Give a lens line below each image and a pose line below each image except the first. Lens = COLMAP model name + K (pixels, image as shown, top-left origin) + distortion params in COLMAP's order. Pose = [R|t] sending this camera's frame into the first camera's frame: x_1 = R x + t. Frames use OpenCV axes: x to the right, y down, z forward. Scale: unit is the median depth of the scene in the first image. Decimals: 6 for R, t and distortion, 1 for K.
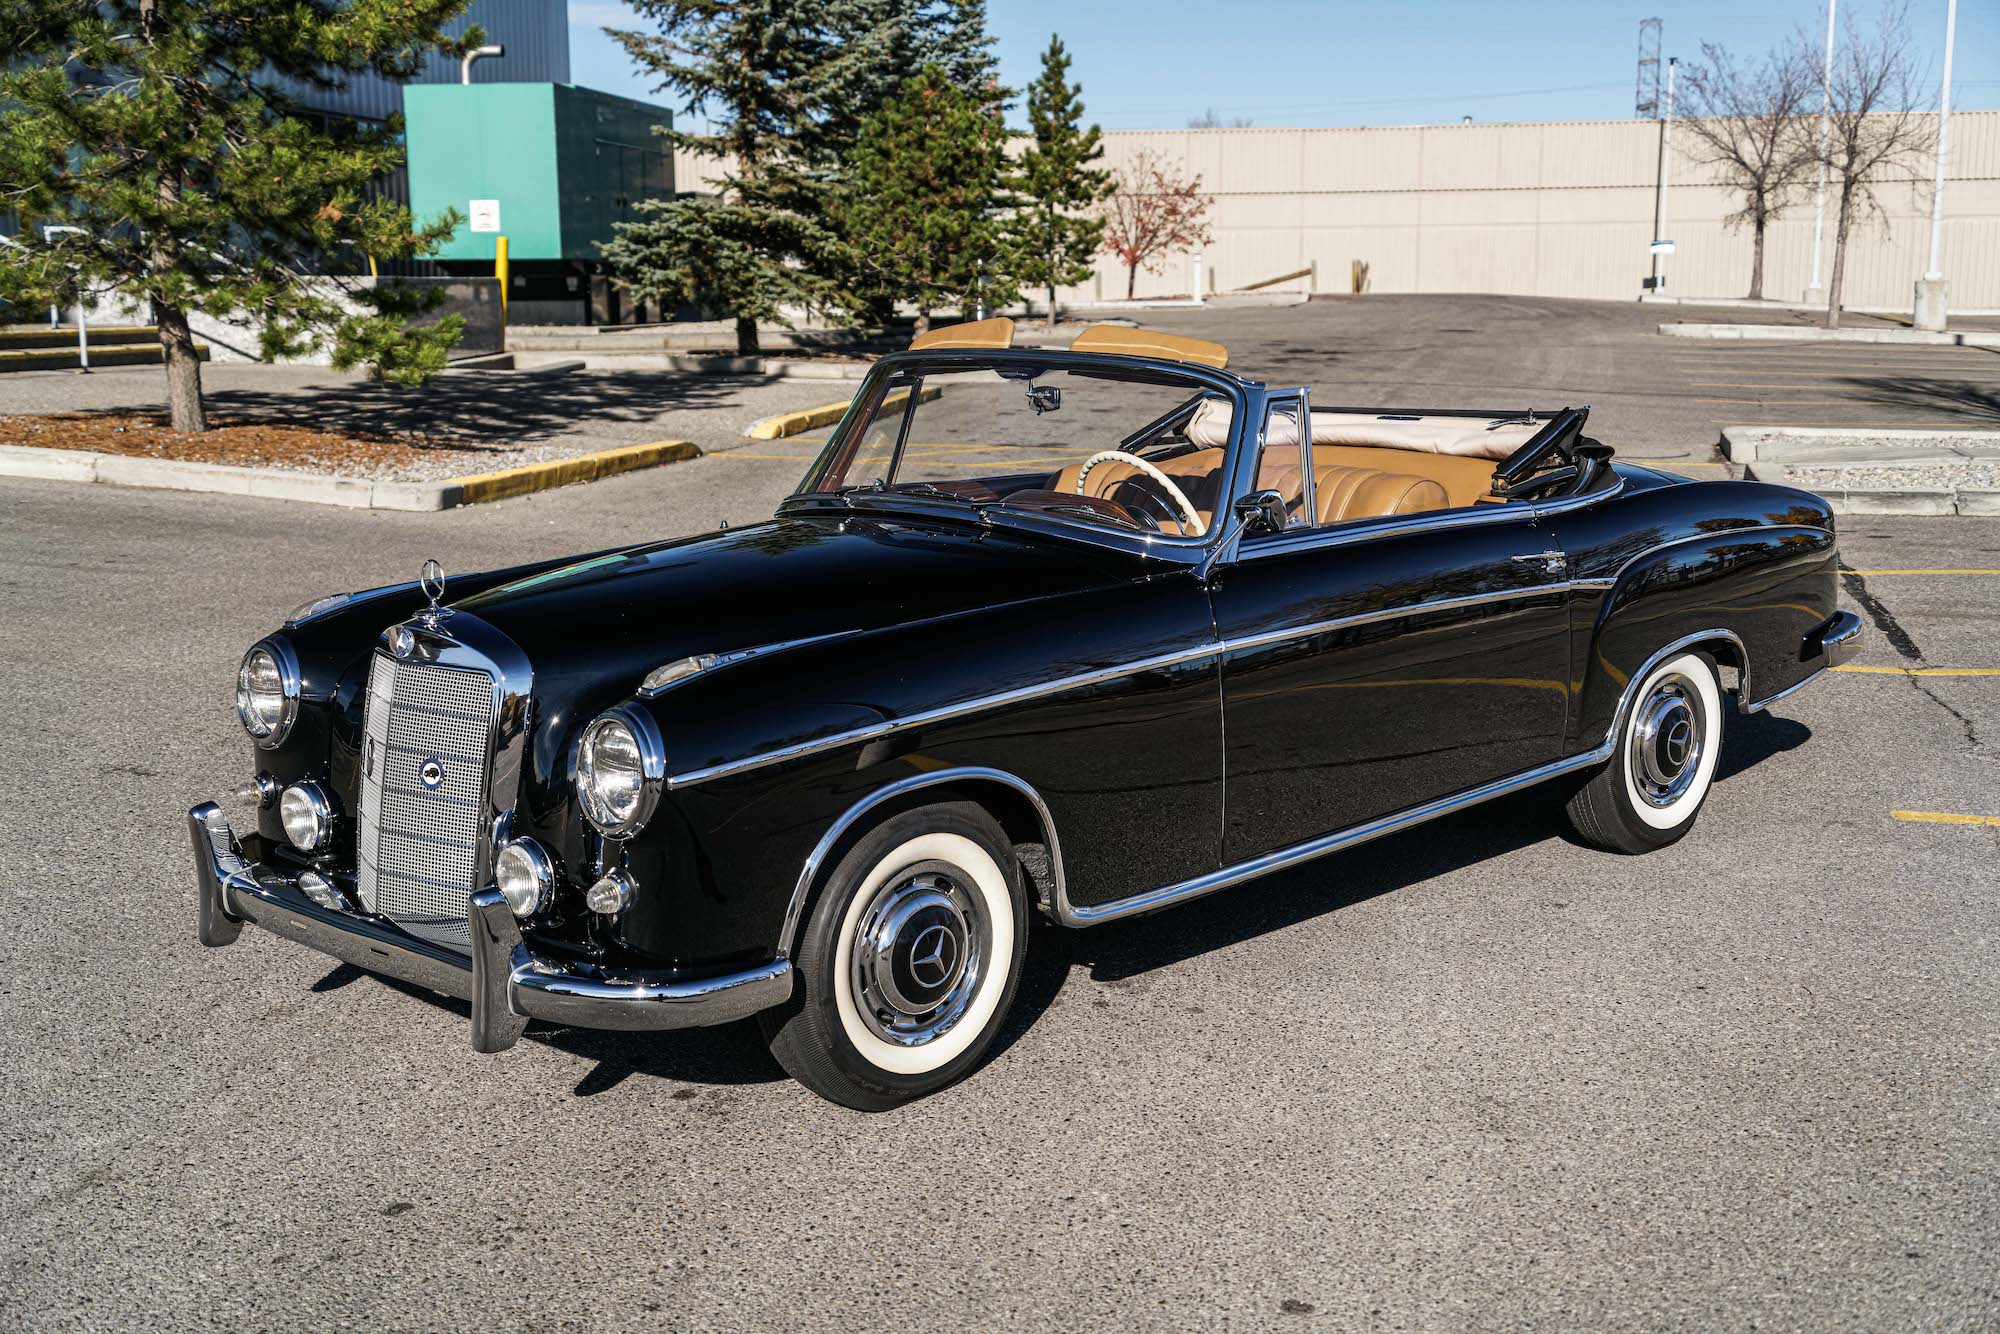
lens RADIAL K [[2397.4, 0, 1000.0], [0, 2397.4, 667.0], [0, 0, 1]] dist [0.130992, -0.004007]
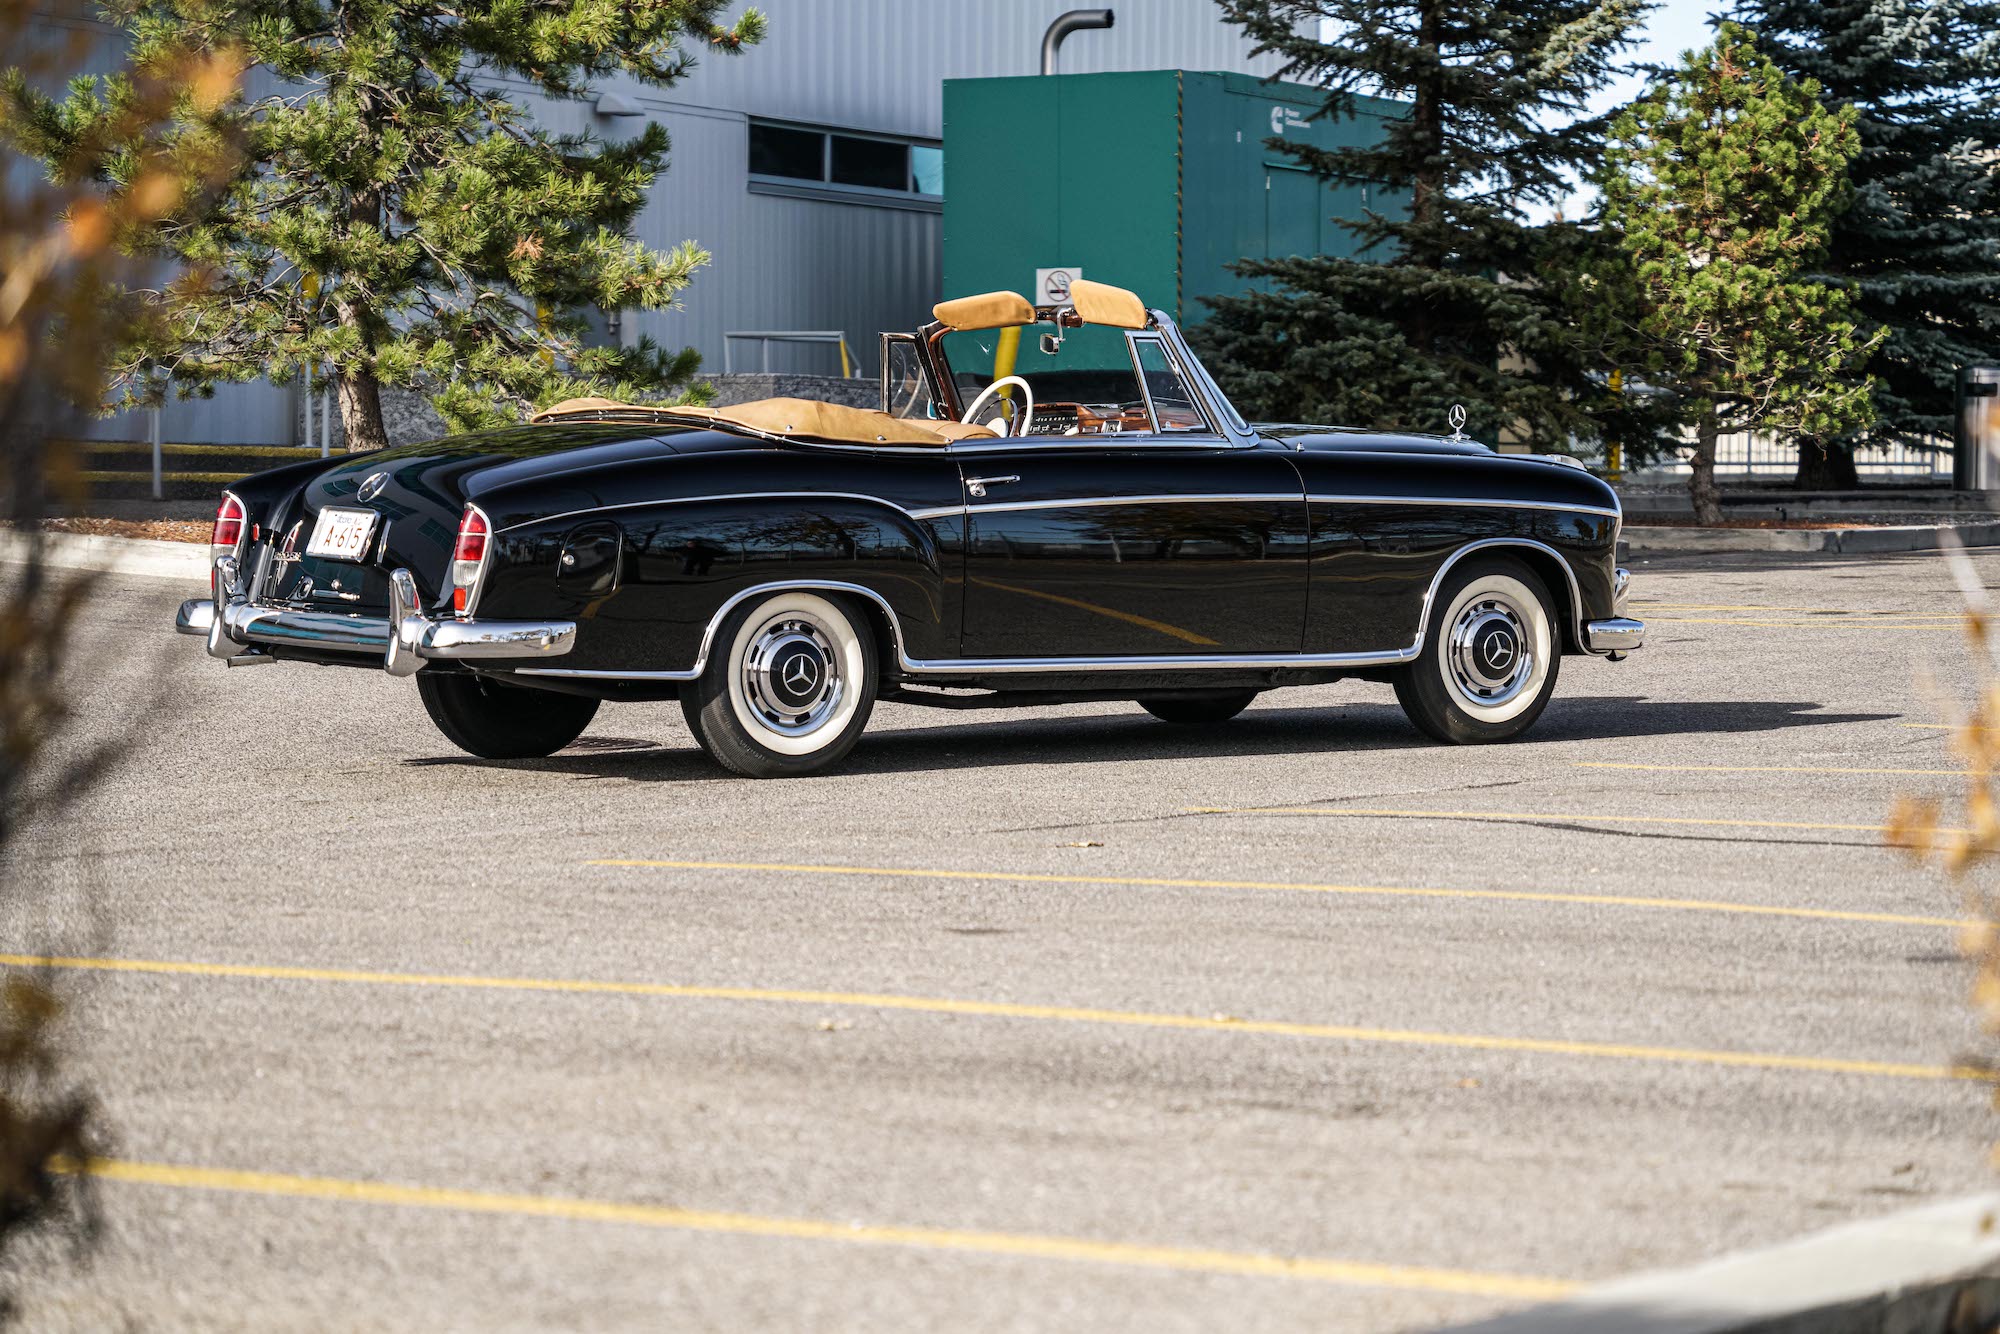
lens RADIAL K [[5763.8, 0, 995.6], [0, 5763.8, 636.4], [0, 0, 1]] dist [0.542290, -0.464217]
pose [[0.954810, 0.016649, -0.296750, 0.225491], [-0.056535, 0.990375, -0.126341, 0.087332], [0.291790, 0.137408, 0.946561, -0.375842]]
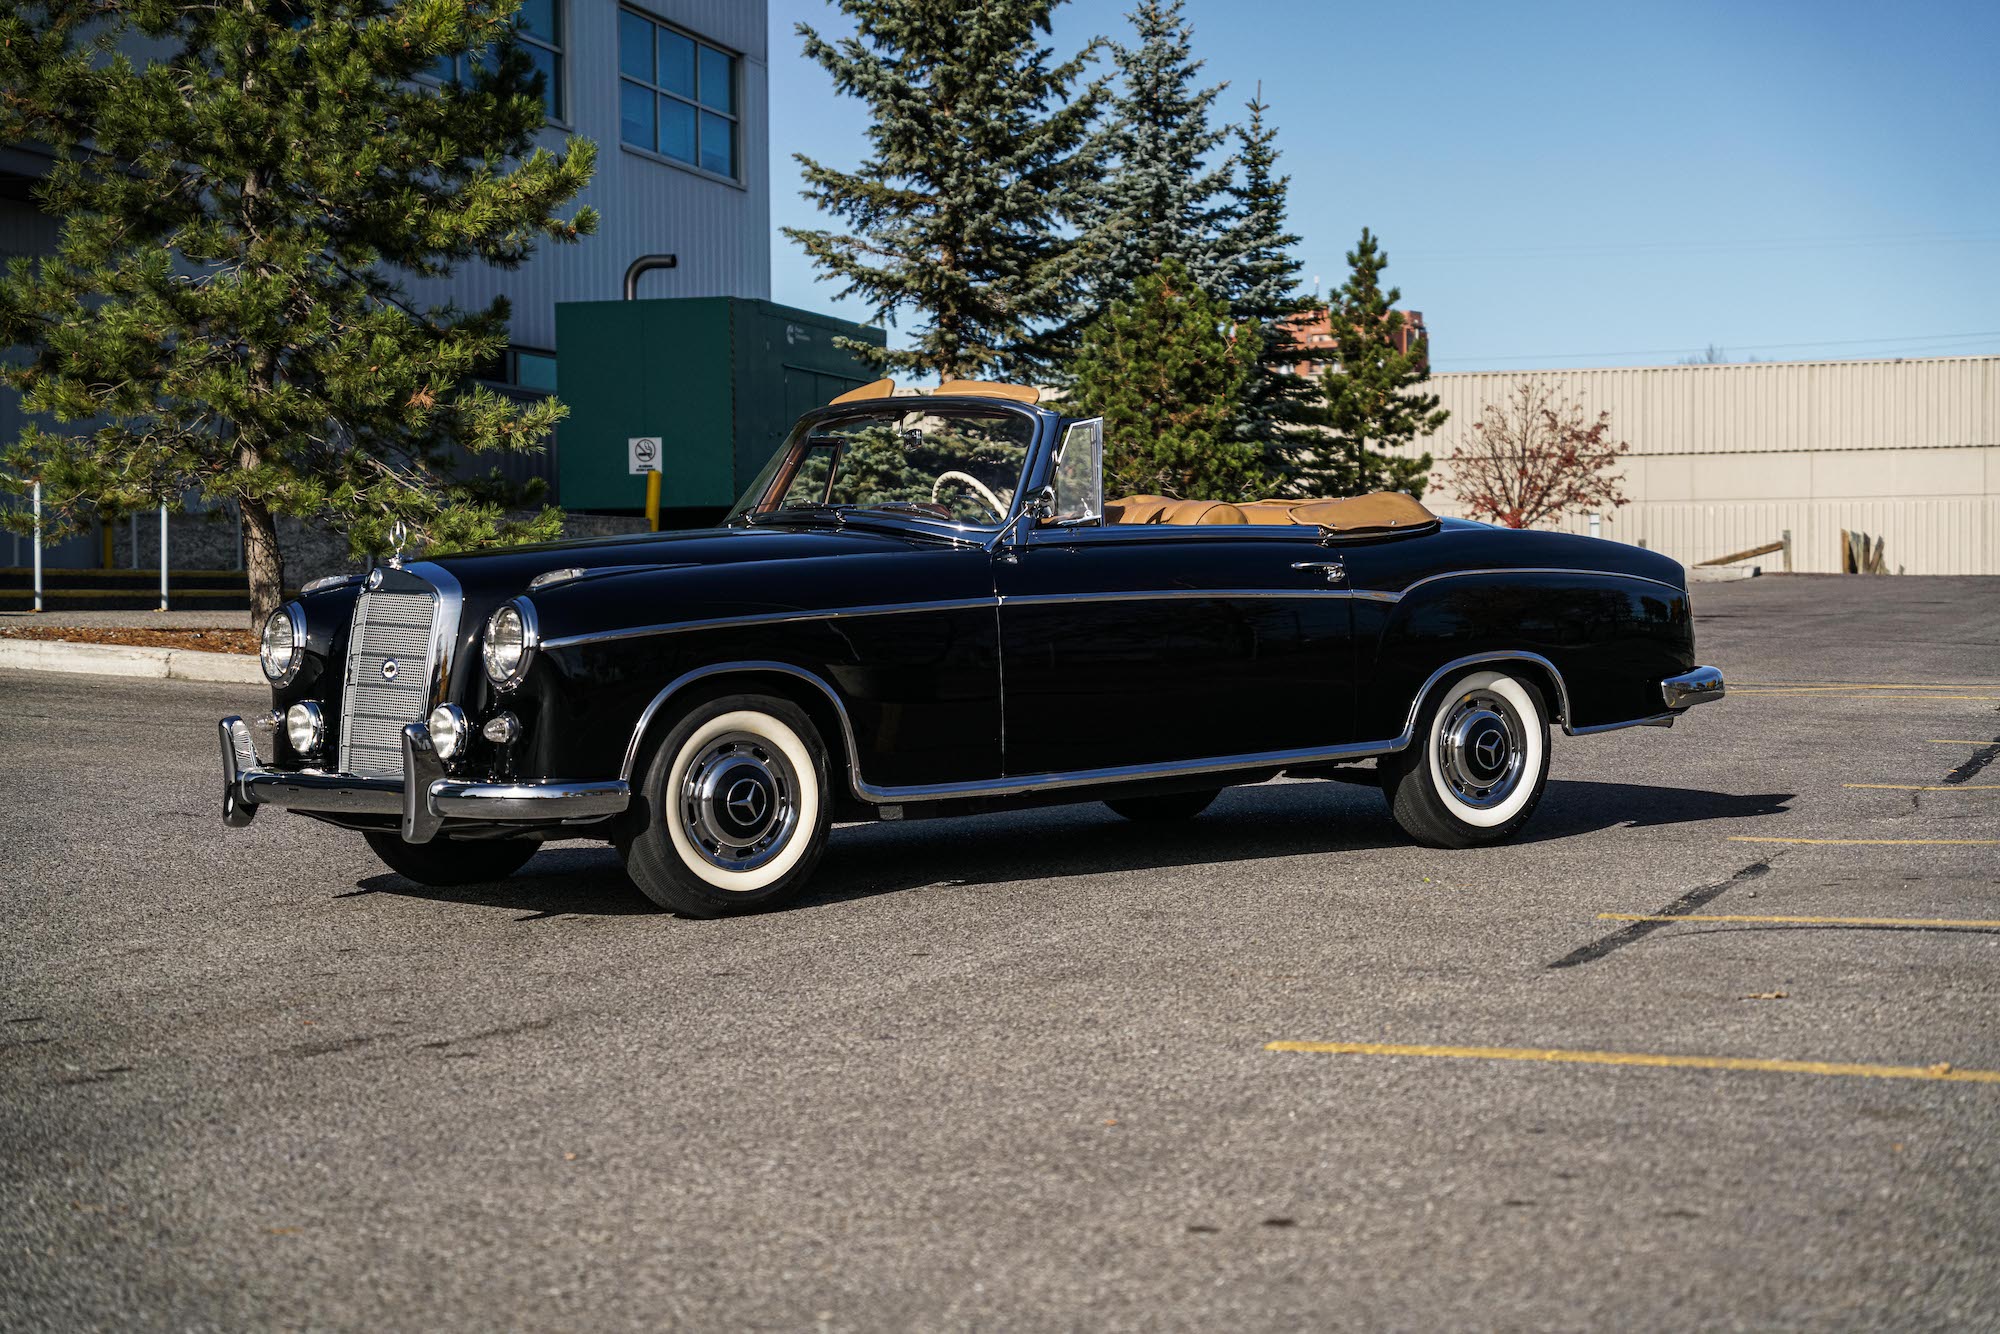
lens RADIAL K [[3476.6, 0, 1000.0], [0, 3476.6, 667.0], [0, 0, 1]] dist [0.291444, 0.013902]
pose [[0.992320, -0.000982, -0.123691, 0.061736], [-0.016283, 0.990229, -0.138494, 0.054466], [0.122618, 0.139445, 0.982609, -0.159172]]
